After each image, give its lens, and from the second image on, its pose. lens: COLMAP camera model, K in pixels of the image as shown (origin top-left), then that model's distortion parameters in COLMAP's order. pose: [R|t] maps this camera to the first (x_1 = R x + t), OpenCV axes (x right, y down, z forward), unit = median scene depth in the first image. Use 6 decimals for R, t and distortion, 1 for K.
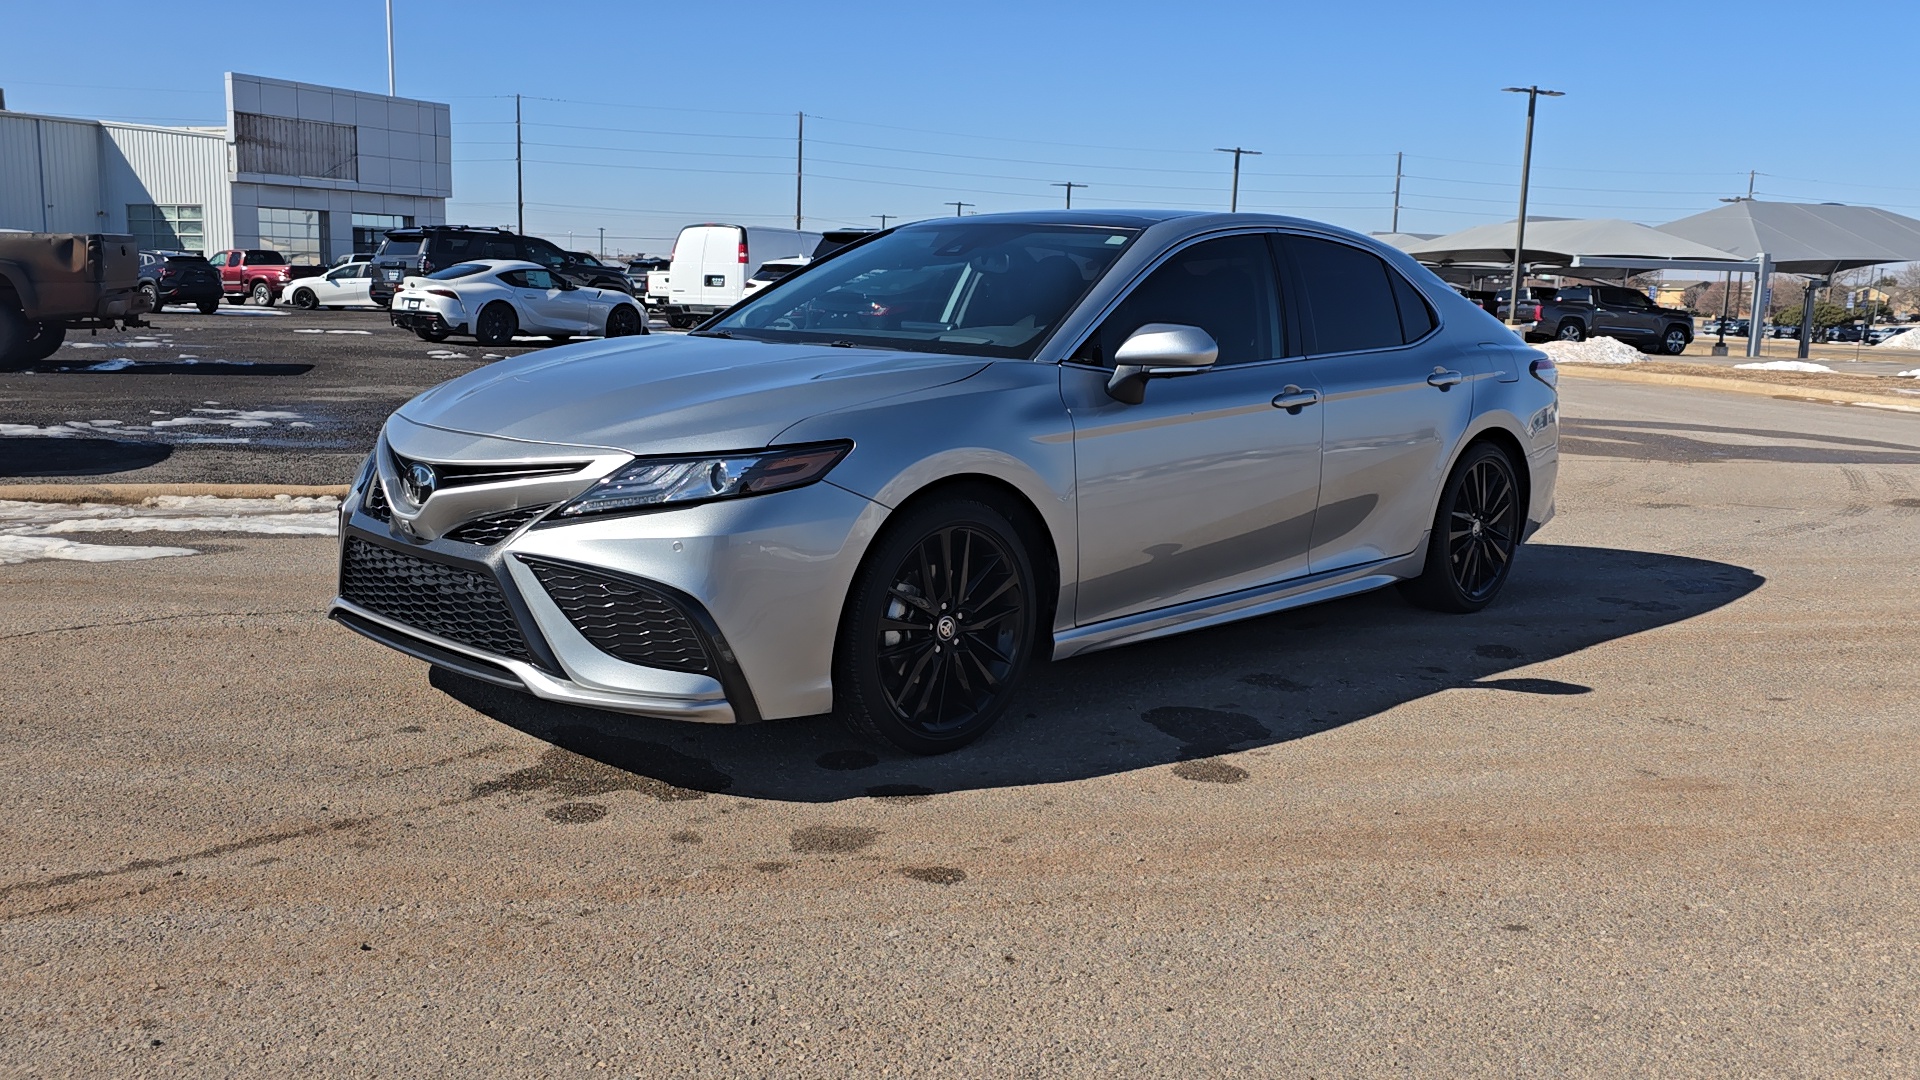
lens RADIAL K [[1586.5, 0, 975.3], [0, 1586.5, 544.1], [0, 0, 1]] dist [0.000714, -0.007451]
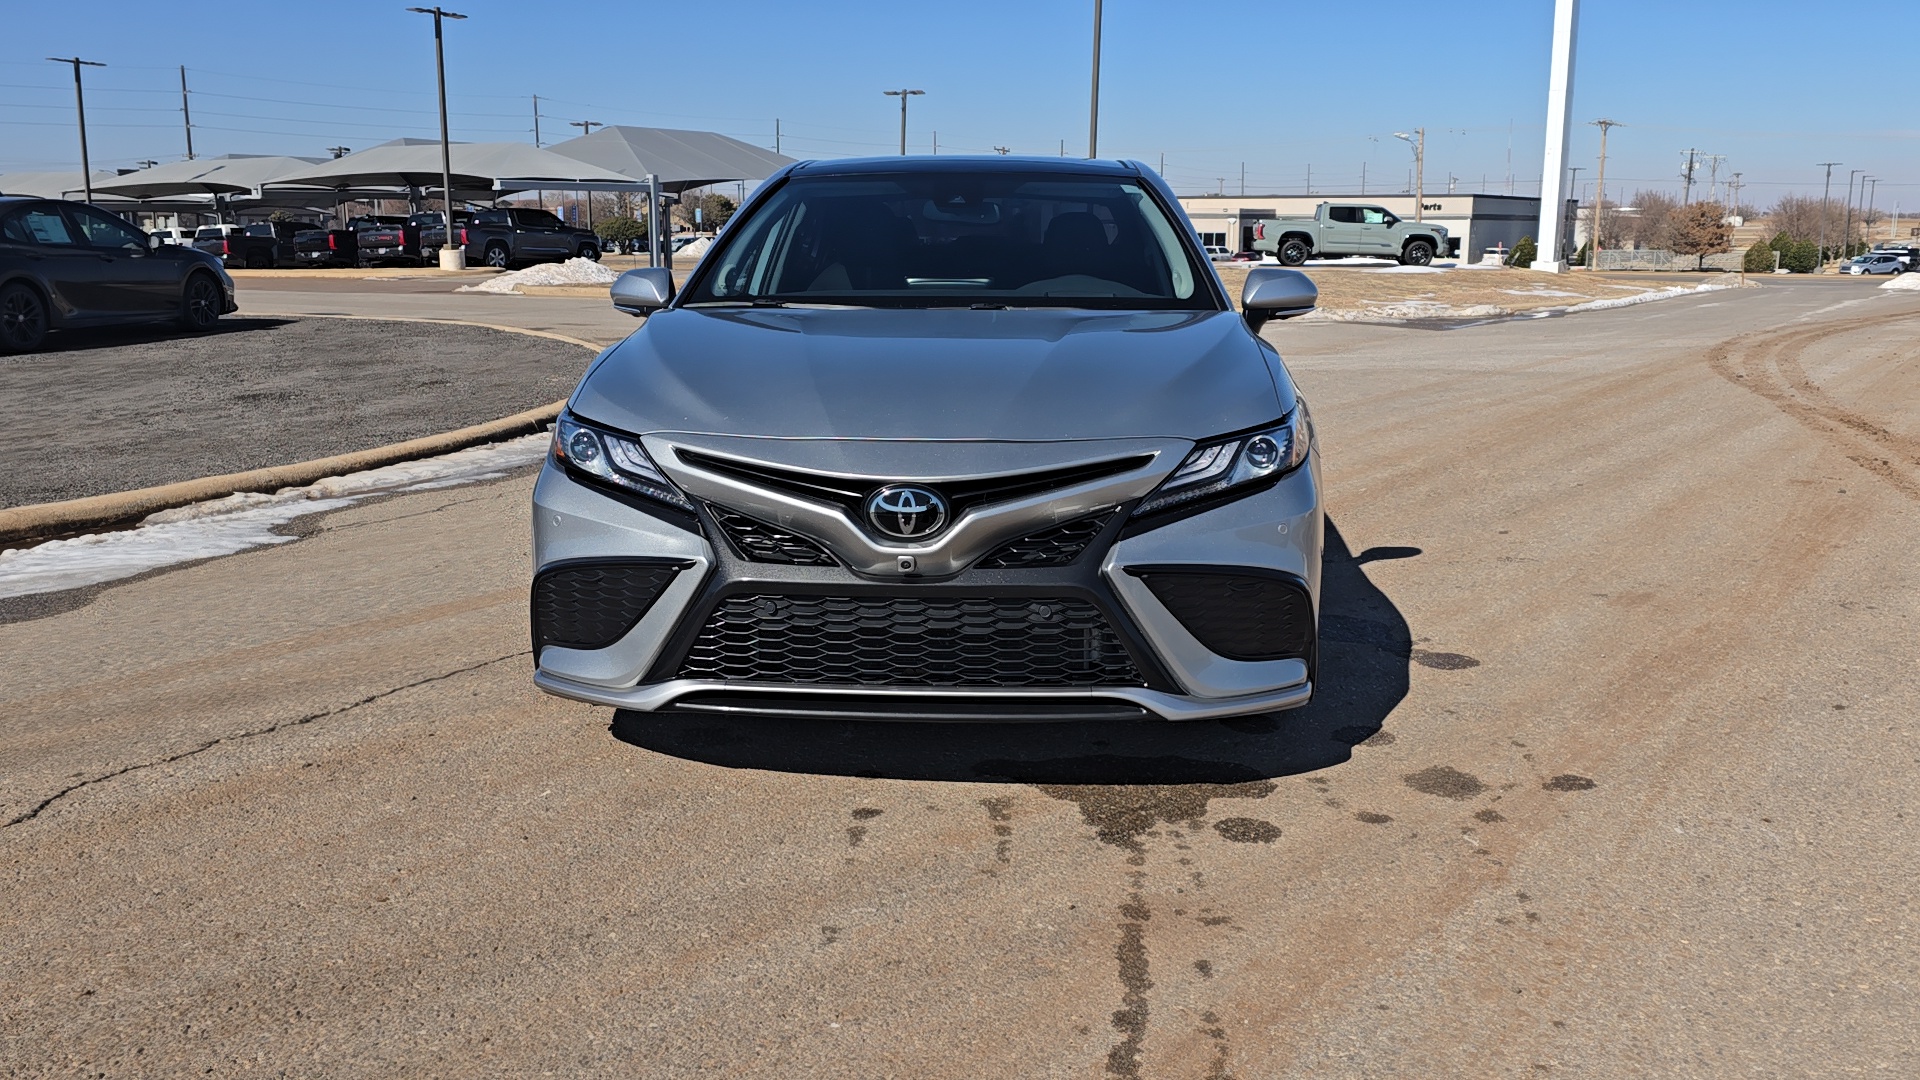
lens RADIAL K [[1586.3, 0, 956.5], [0, 1586.3, 513.8], [0, 0, 1]] dist [0.027653, -0.002927]
pose [[0.756603, -0.149000, 0.636672, -0.813636], [0.130658, 0.988505, 0.076069, -0.090990], [-0.640688, 0.025632, 0.767373, 0.340137]]
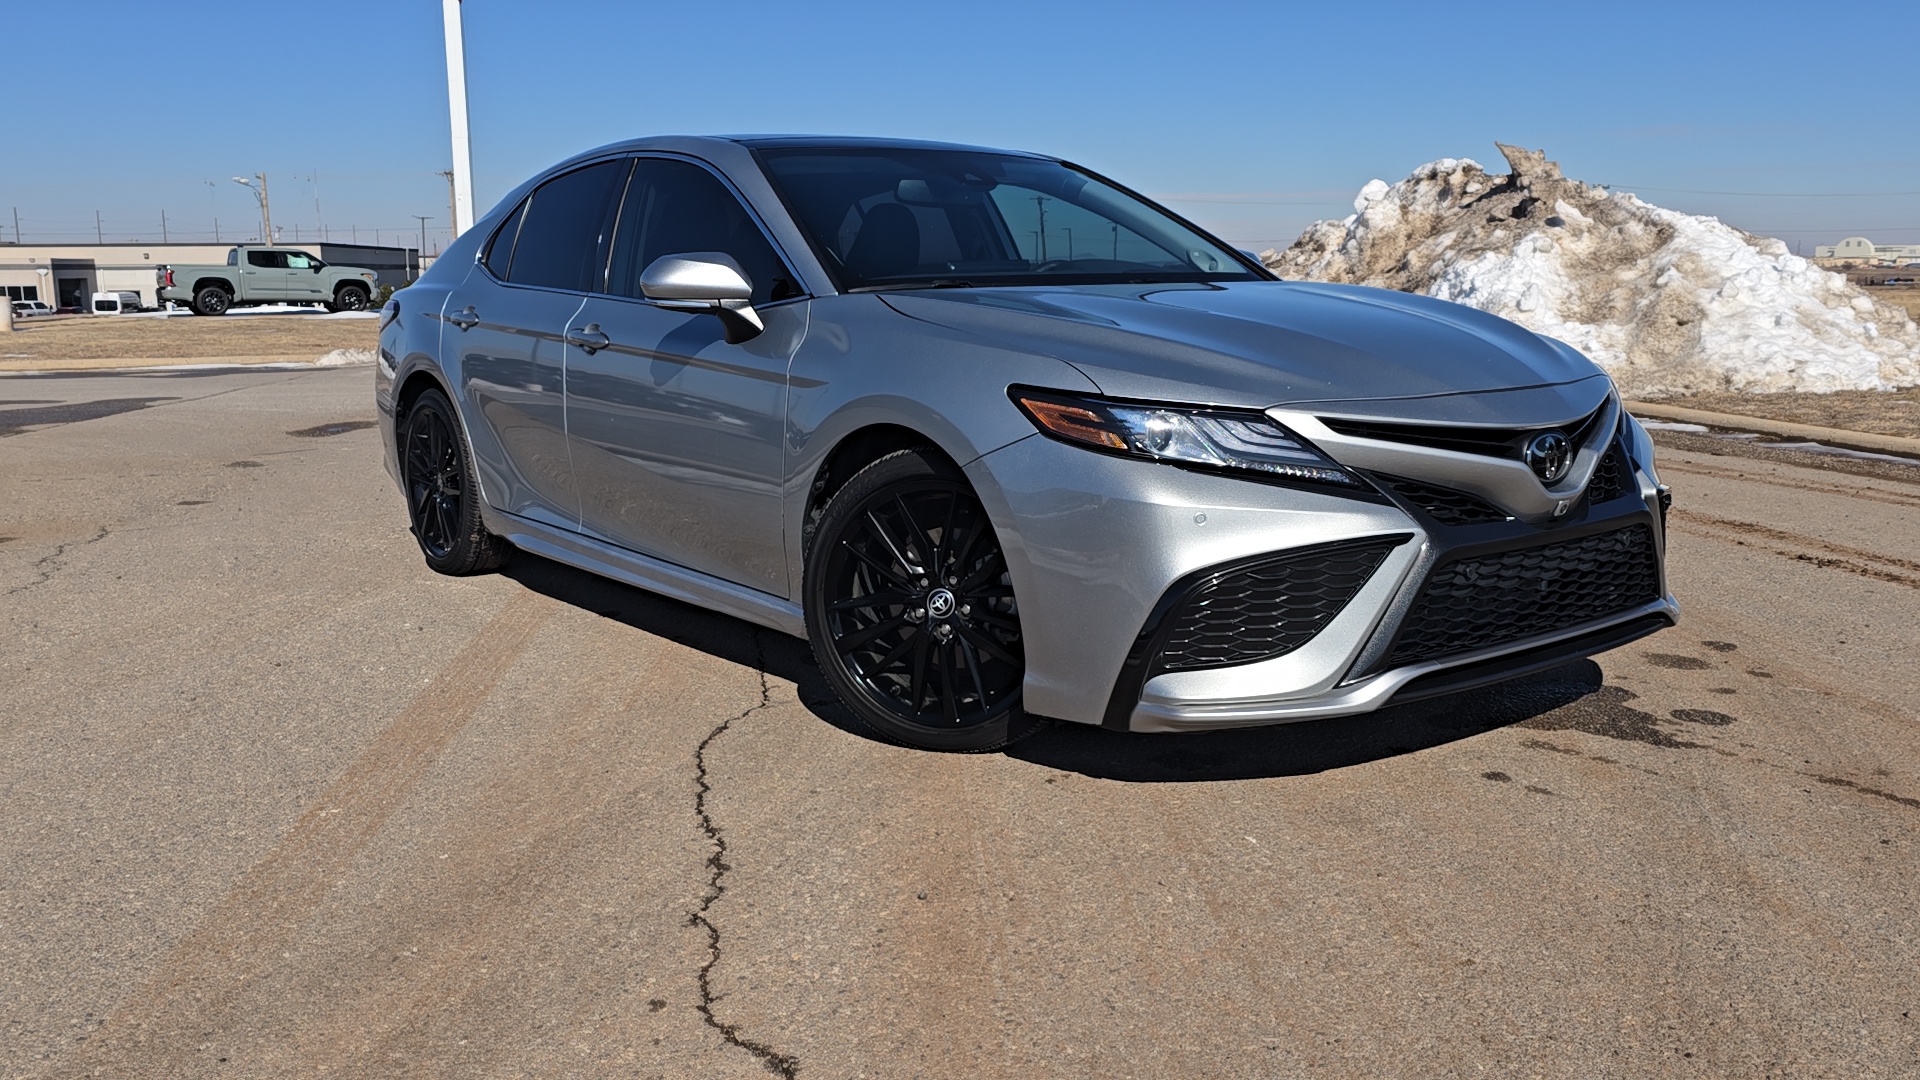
lens RADIAL K [[1586.5, 0, 975.3], [0, 1586.5, 544.1], [0, 0, 1]] dist [0.000714, -0.007451]
pose [[0.148045, -0.203313, 0.967857, -1.130946], [0.176167, 0.968411, 0.176482, -0.180770], [-0.973164, 0.144377, 0.179185, 1.092996]]
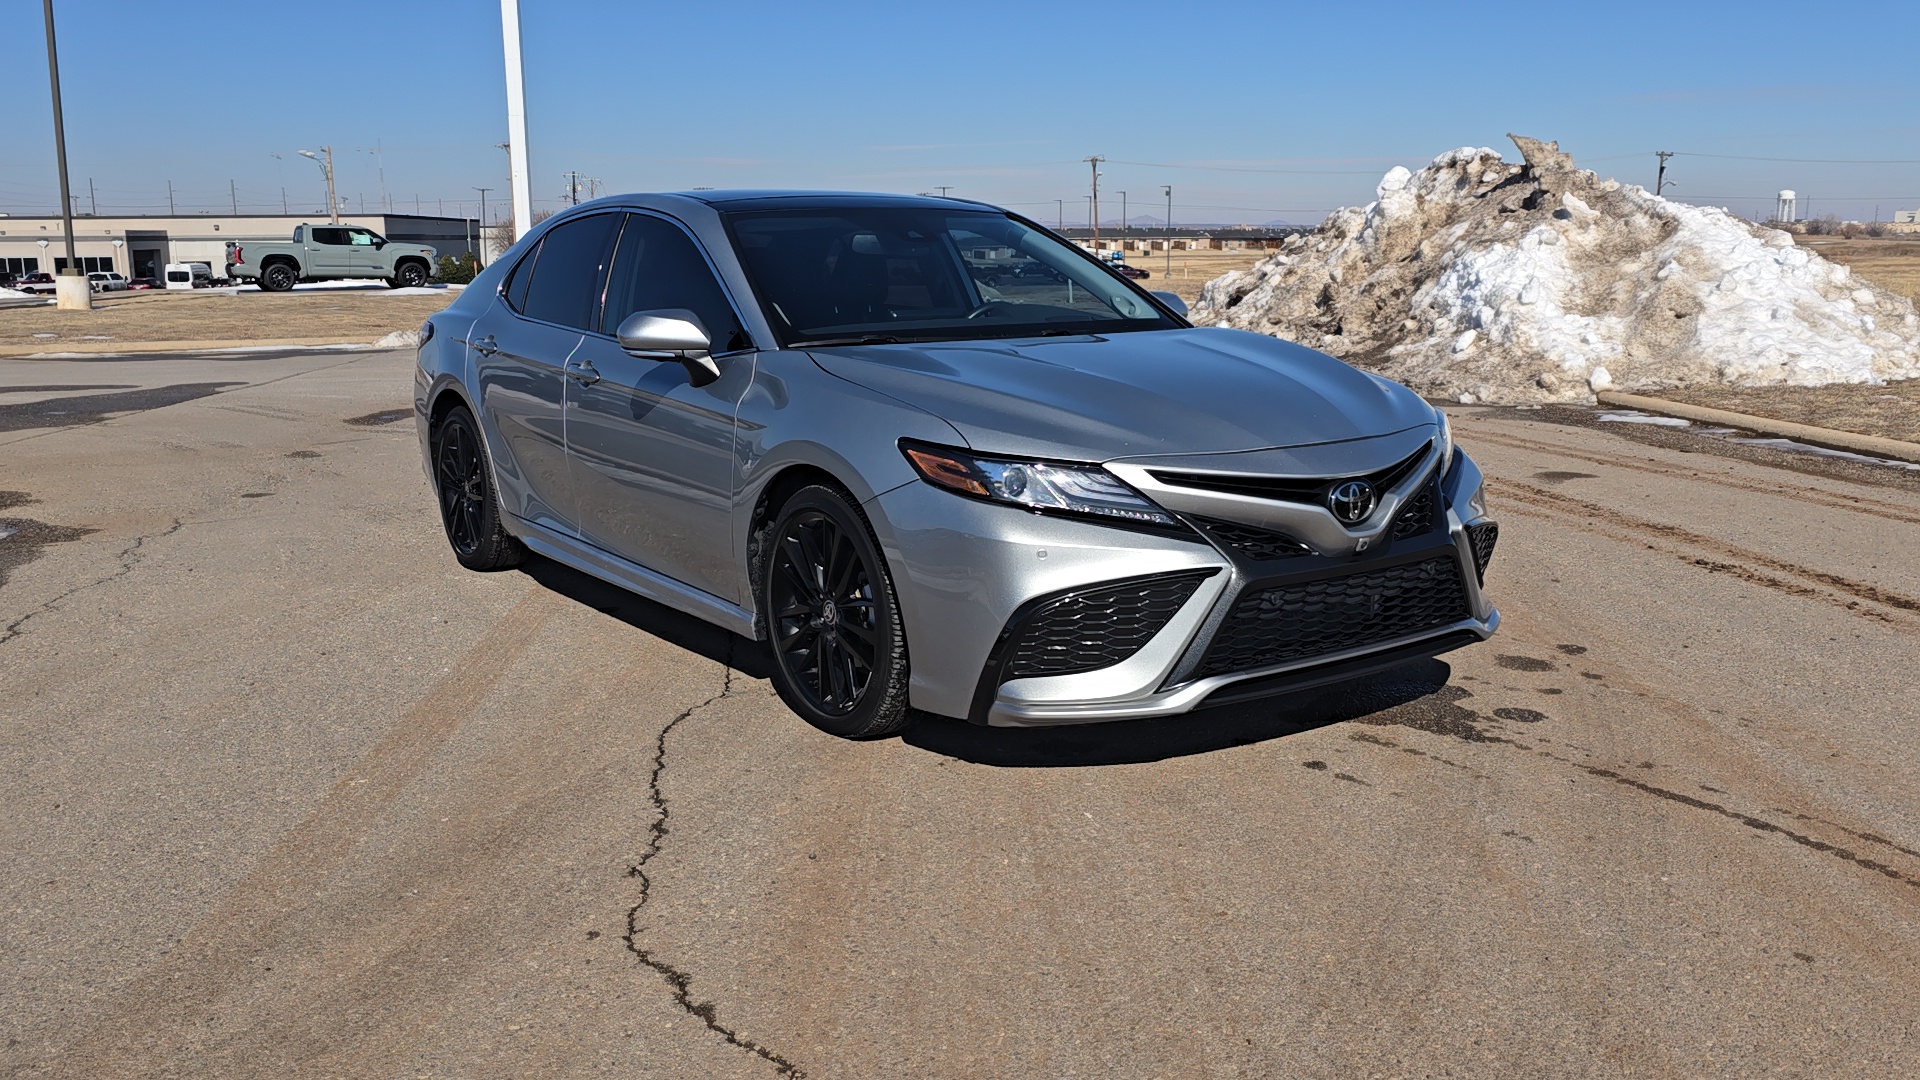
lens RADIAL K [[1586.3, 0, 958.3], [0, 1586.3, 548.8], [0, 0, 1]] dist [-0.005553, 0.005822]
pose [[0.192324, -0.224393, 0.955332, -1.267935], [0.178705, 0.965237, 0.190743, -0.226693], [-0.964923, 0.134038, 0.225738, 0.972098]]
